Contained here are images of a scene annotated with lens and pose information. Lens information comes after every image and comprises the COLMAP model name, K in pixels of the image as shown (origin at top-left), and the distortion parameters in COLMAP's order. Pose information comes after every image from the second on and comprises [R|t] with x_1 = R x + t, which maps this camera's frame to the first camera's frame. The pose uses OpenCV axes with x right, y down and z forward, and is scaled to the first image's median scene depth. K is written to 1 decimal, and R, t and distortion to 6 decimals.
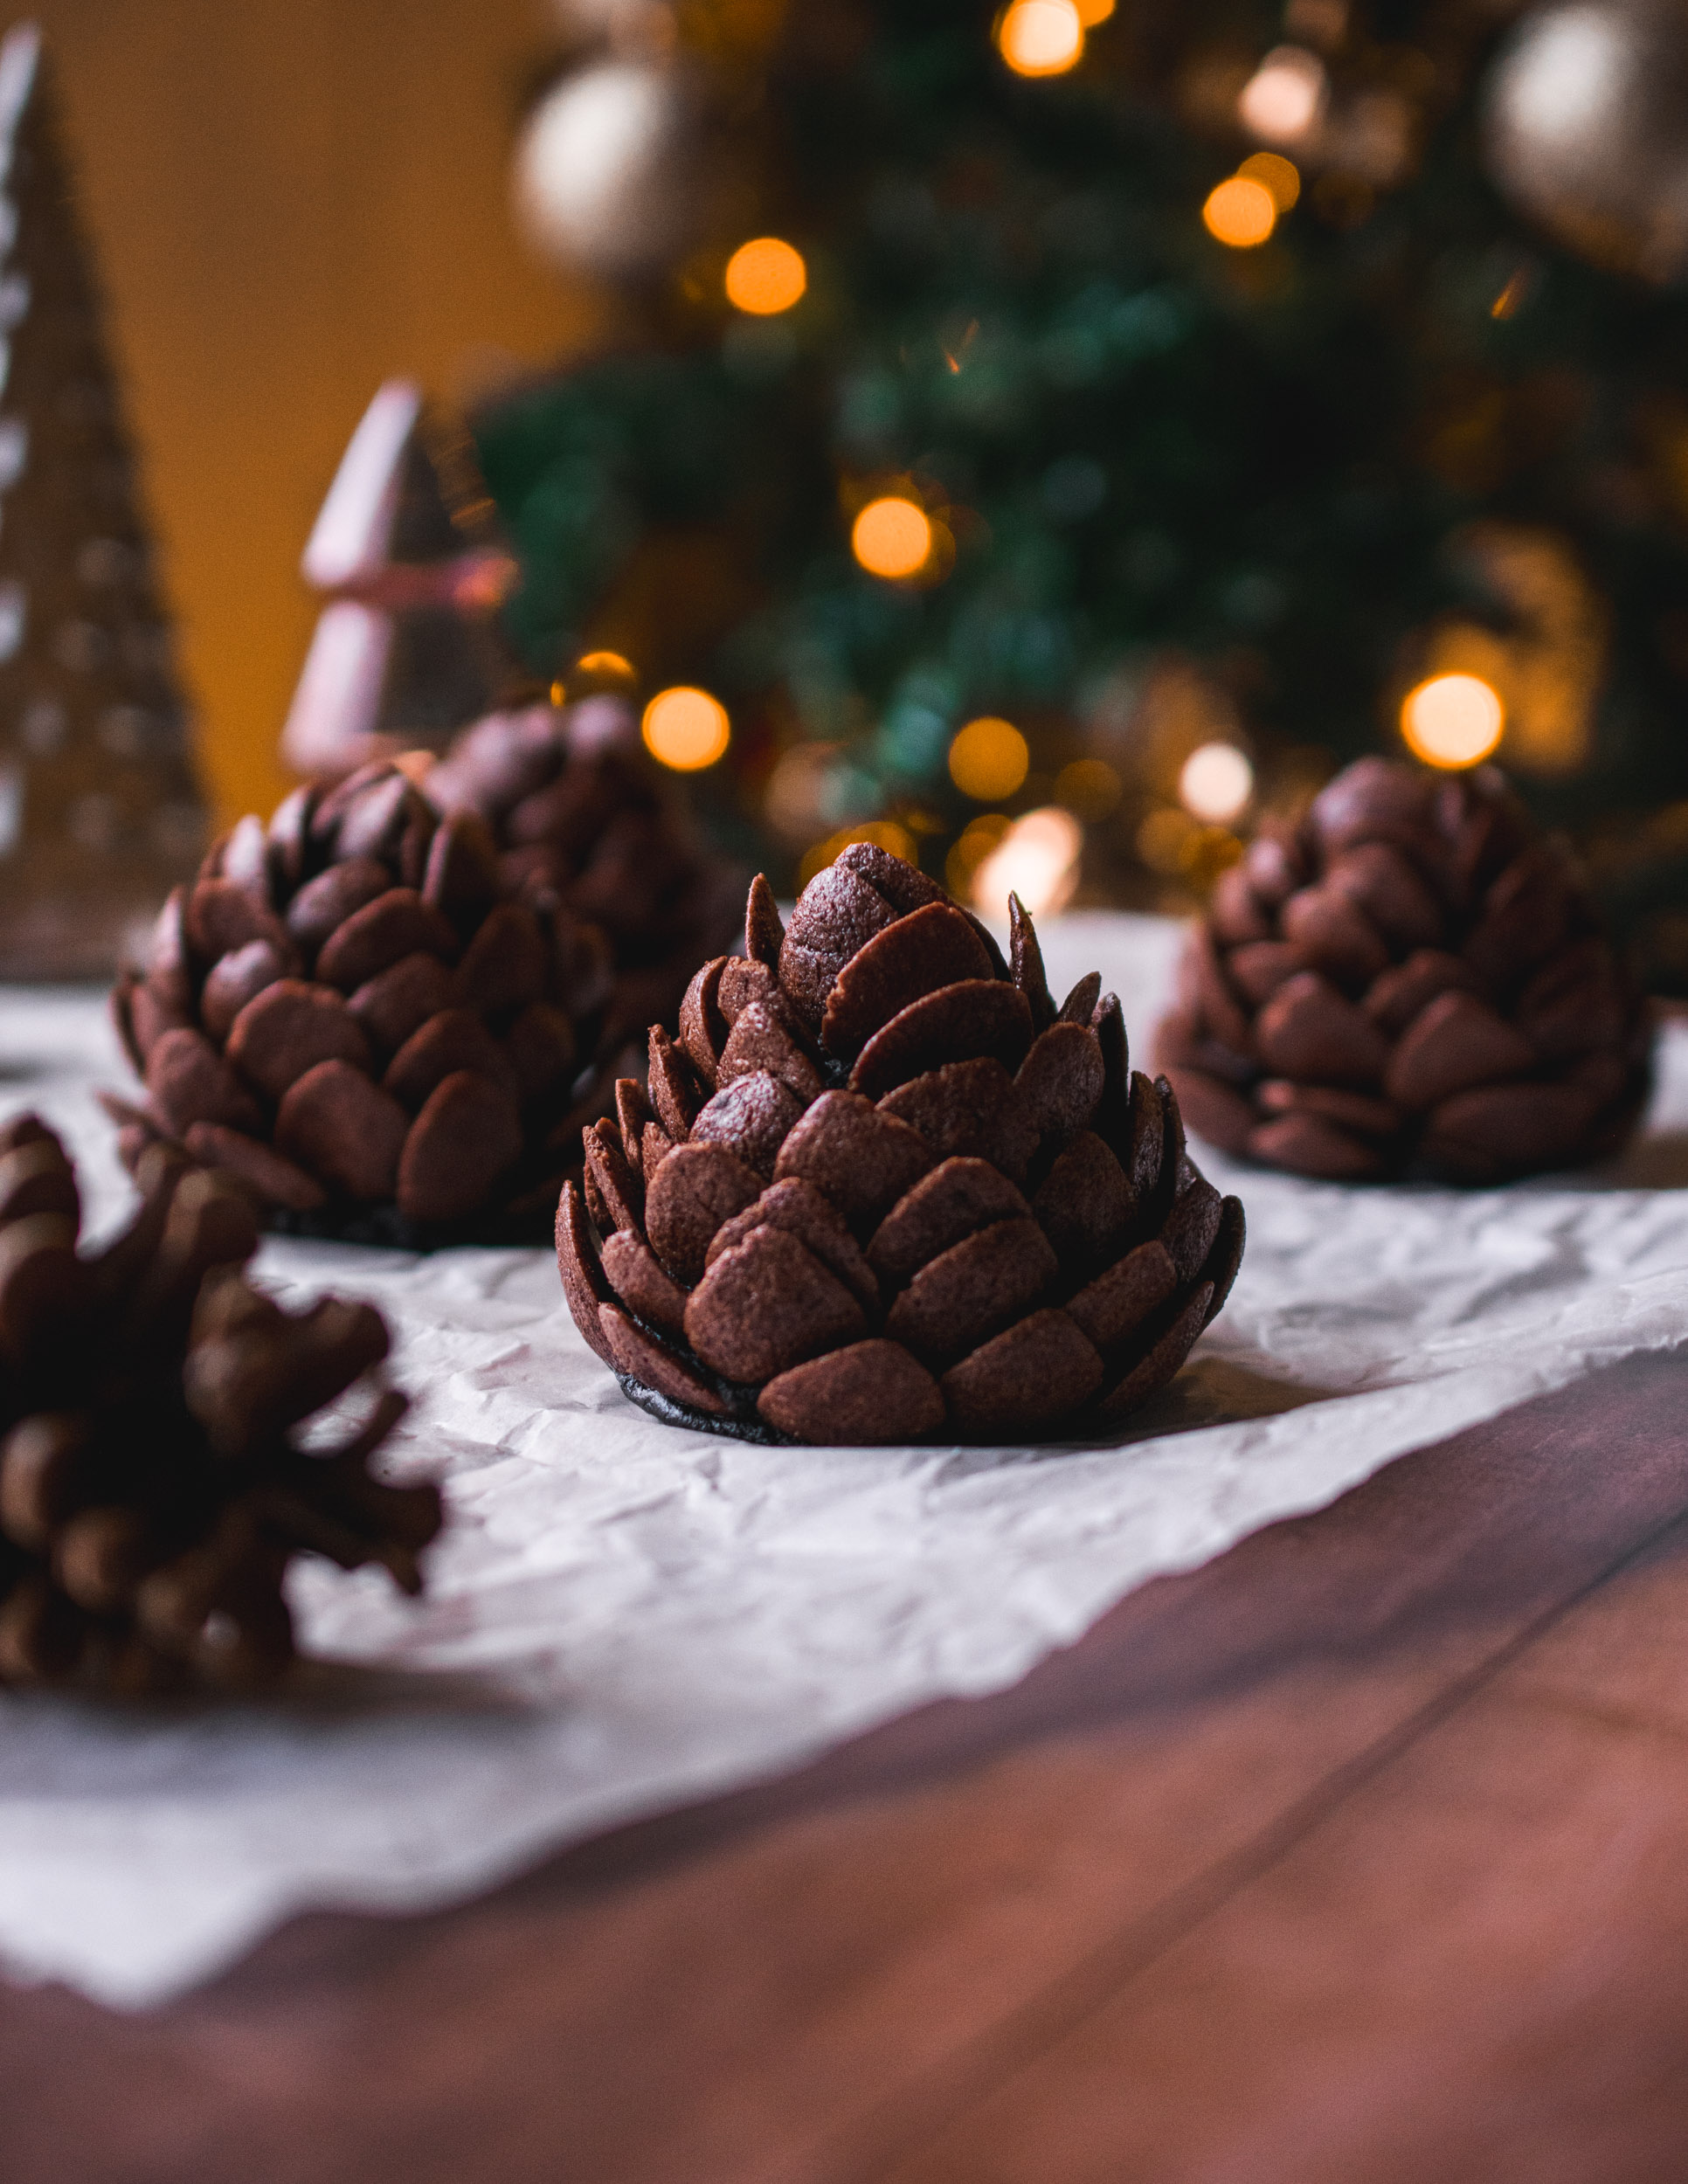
lens RADIAL K [[6777.5, 0, 840.1], [0, 6777.5, 1084.1], [0, 0, 1]] dist [0.204453, 0.000000]
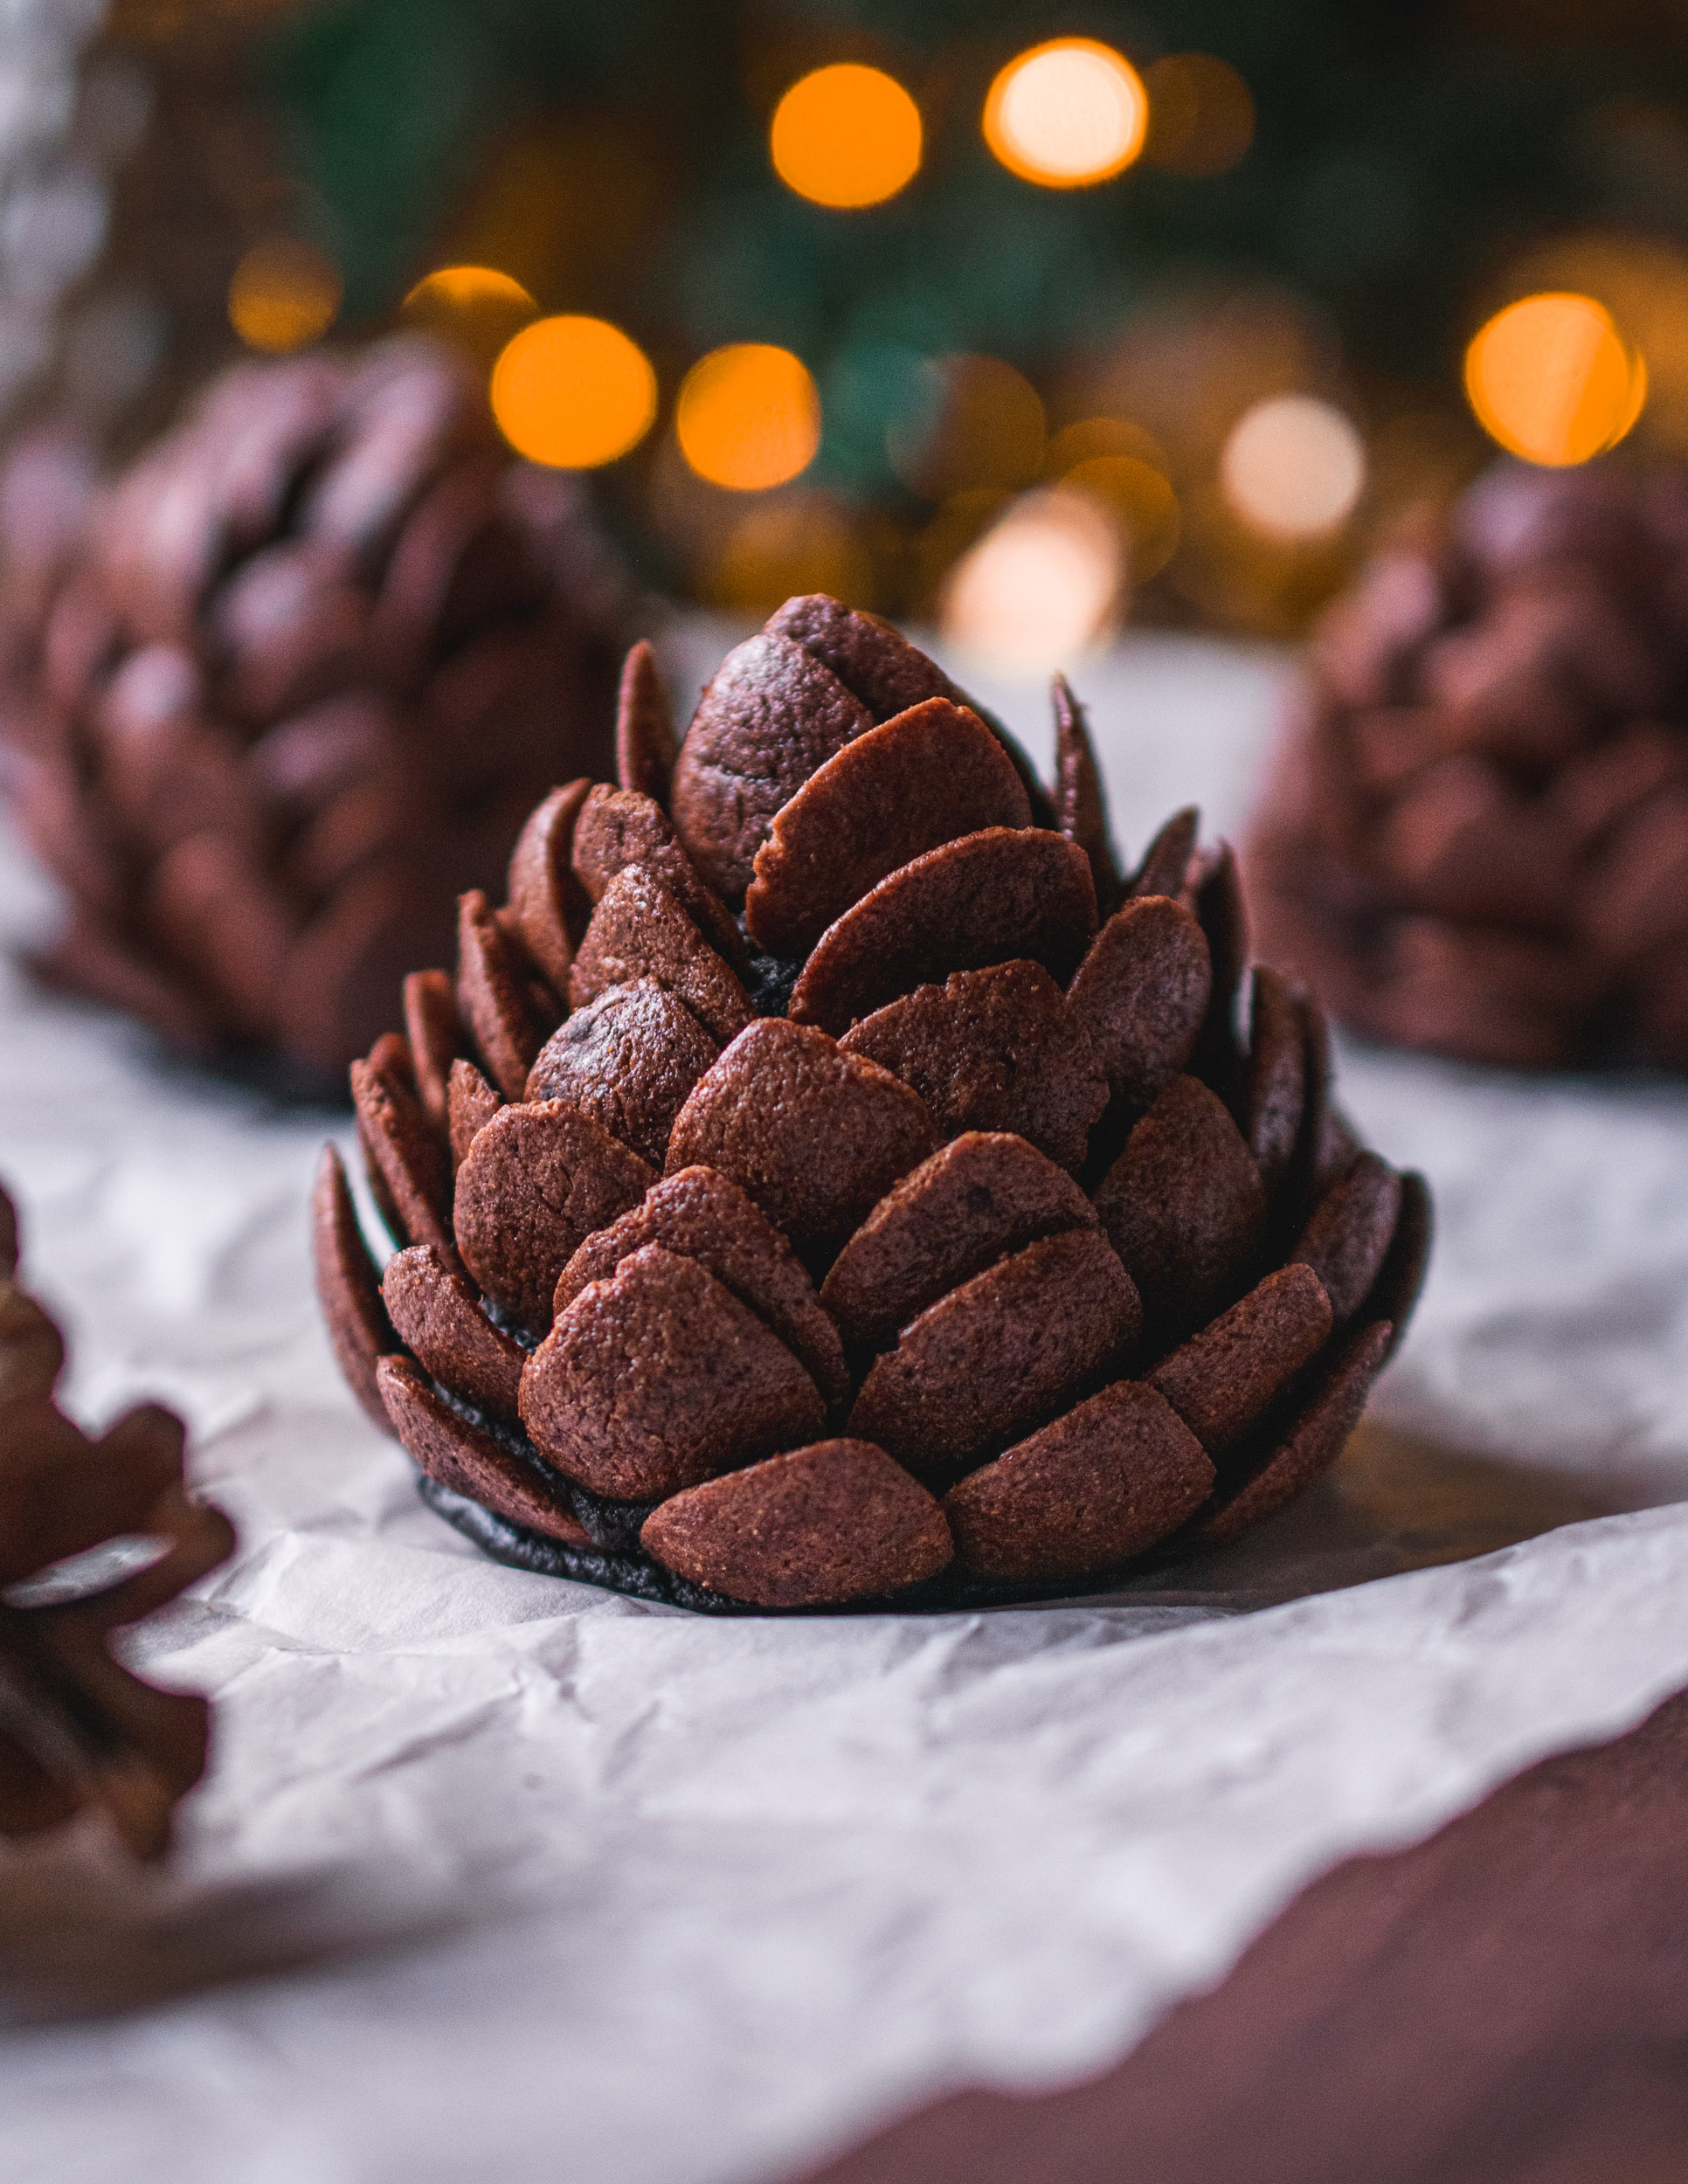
lens RADIAL K [[6777.5, 0, 849.2], [0, 6777.5, 1099.8], [0, 0, 1]] dist [0.204453, 0.000000]
pose [[0.999817, -0.001576, 0.019082, -0.005071], [0.000521, 0.998476, 0.055188, -0.024510], [-0.019140, -0.055167, 0.998294, 0.399292]]
